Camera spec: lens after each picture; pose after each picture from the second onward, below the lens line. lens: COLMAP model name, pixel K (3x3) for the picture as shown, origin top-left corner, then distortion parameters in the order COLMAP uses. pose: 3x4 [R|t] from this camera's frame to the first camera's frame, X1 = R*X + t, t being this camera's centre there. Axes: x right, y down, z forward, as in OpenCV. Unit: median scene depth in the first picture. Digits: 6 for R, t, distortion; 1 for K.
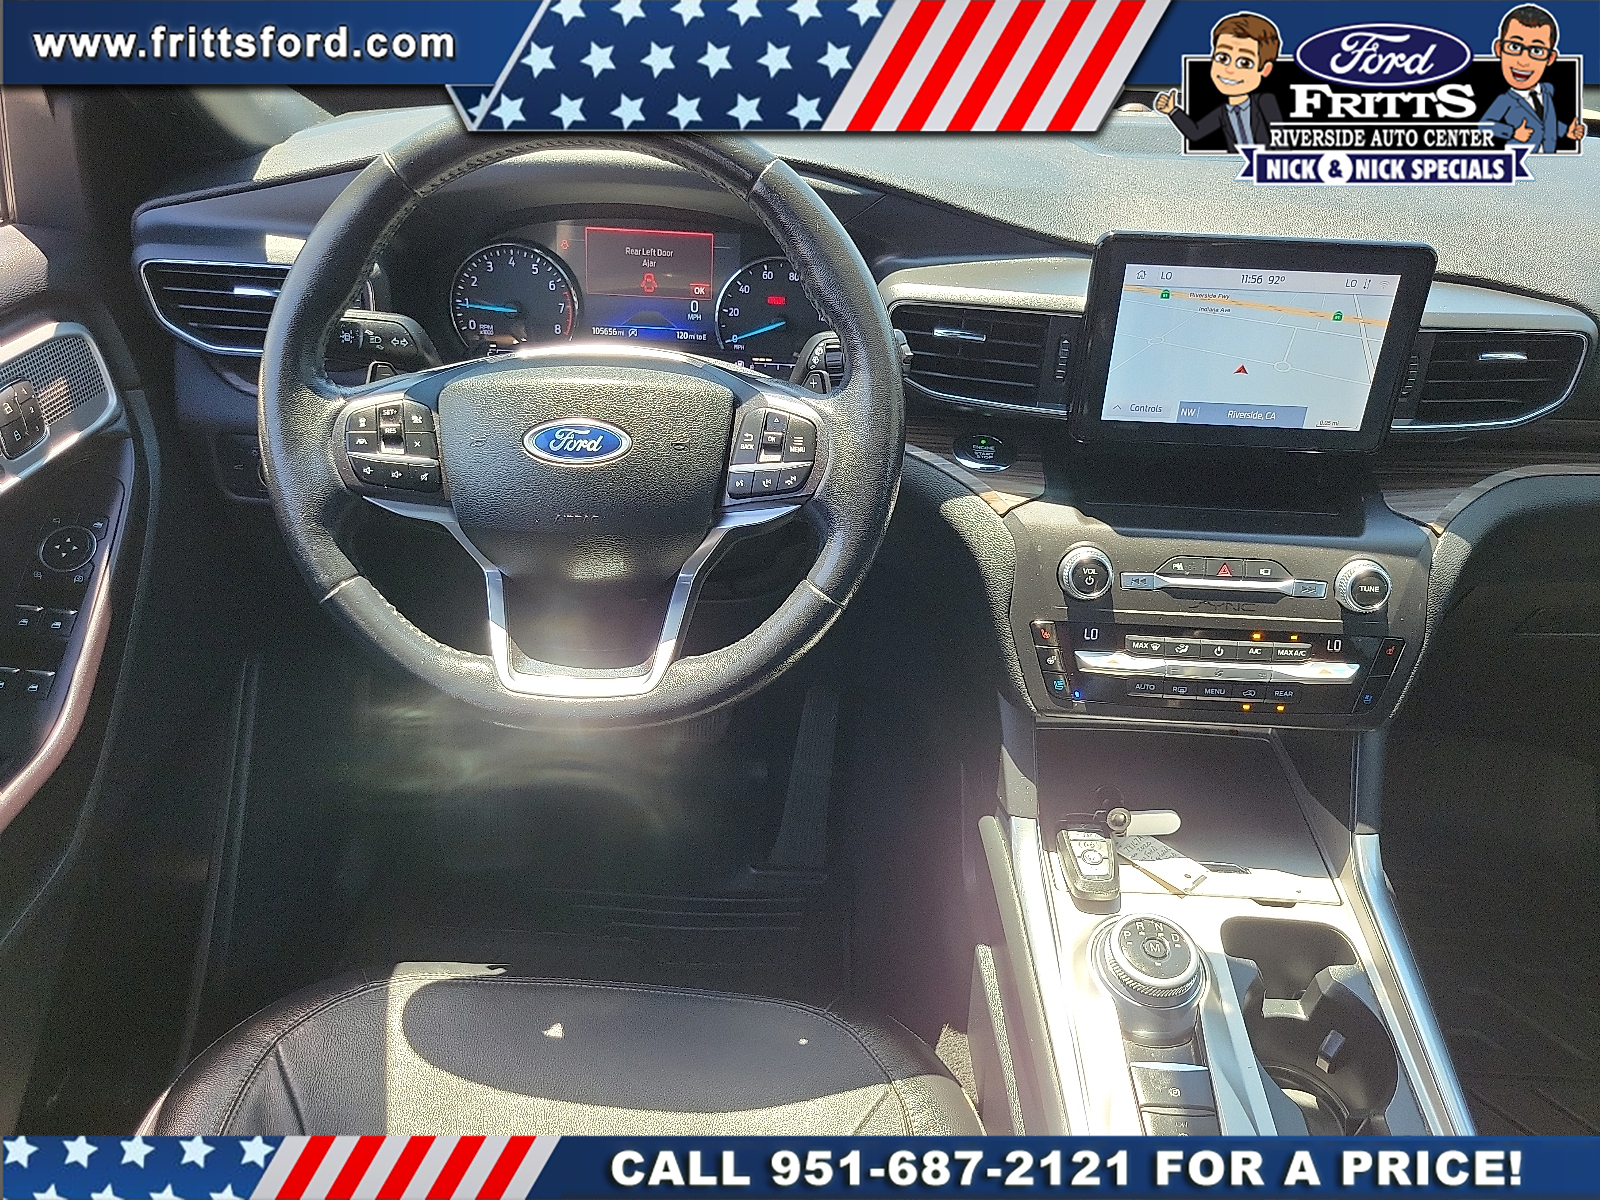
lens RADIAL K [[1182.1, 0, 800.0], [0, 1182.1, 600.0], [0, 0, 1]] dist [-0.000538, -0.001868]
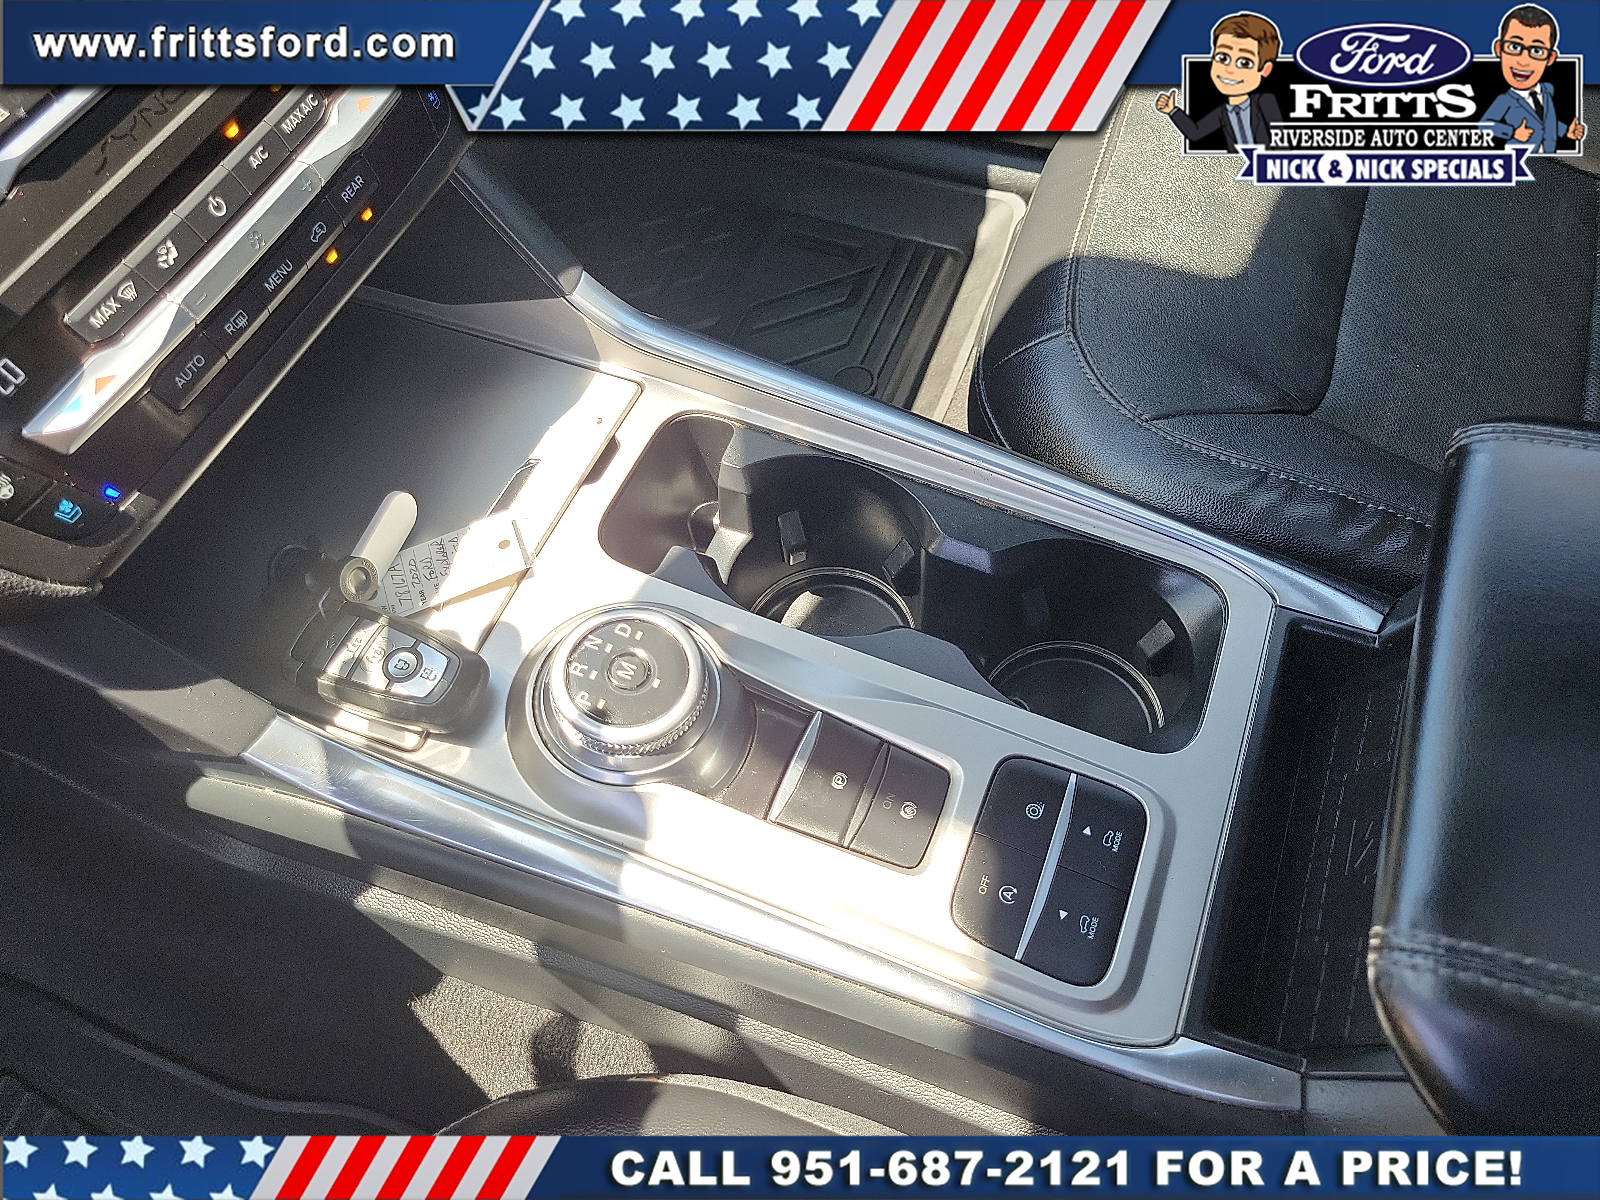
lens RADIAL K [[1235.9, 0, 794.9], [0, 1235.9, 614.8], [0, 0, 1]] dist [0.004471, -0.000940]
pose [[0.350840, -0.813377, 0.464036, 0.071072], [0.576635, 0.578091, 0.577324, -0.014706], [-0.737837, 0.065031, 0.671839, 0.502382]]
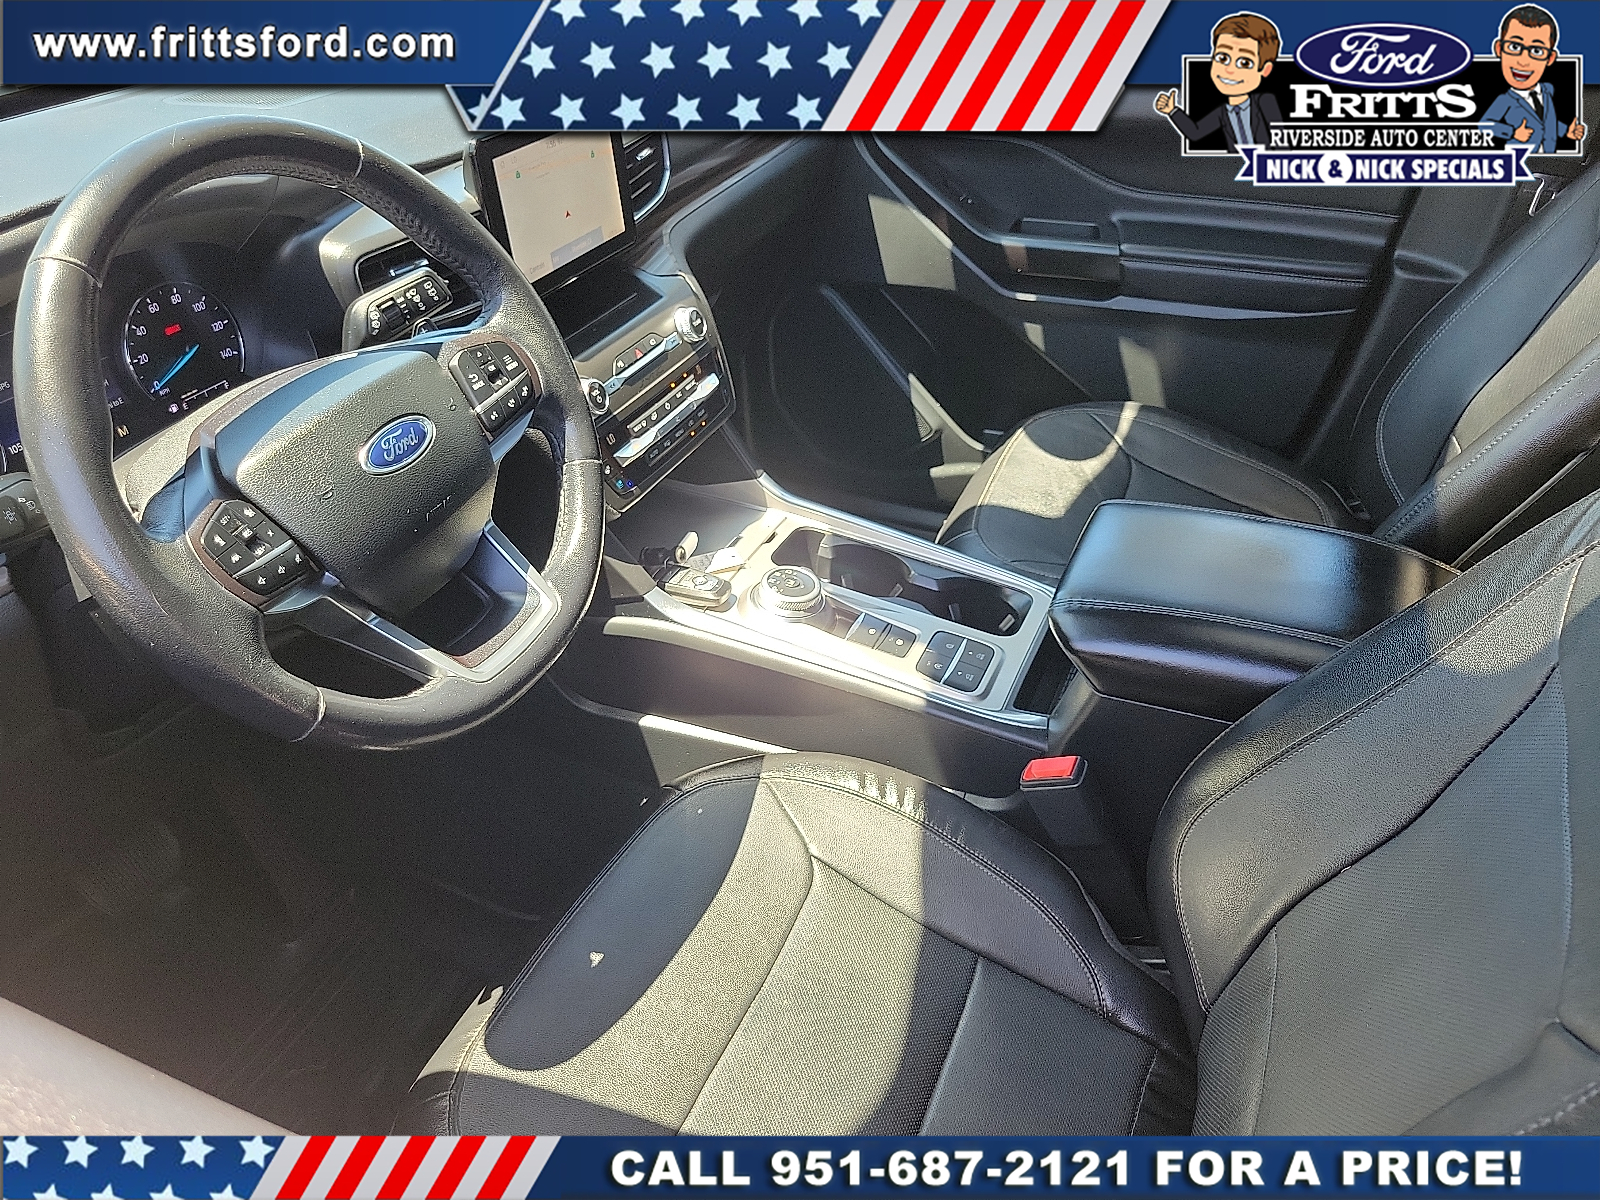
lens RADIAL K [[1182.1, 0, 800.0], [0, 1182.1, 600.0], [0, 0, 1]] dist [-0.000538, -0.001868]
pose [[0.375491, -0.555080, 0.742221, -0.731335], [0.519128, 0.789373, 0.327714, -0.148387], [-0.767797, 0.262254, 0.584560, 0.135958]]
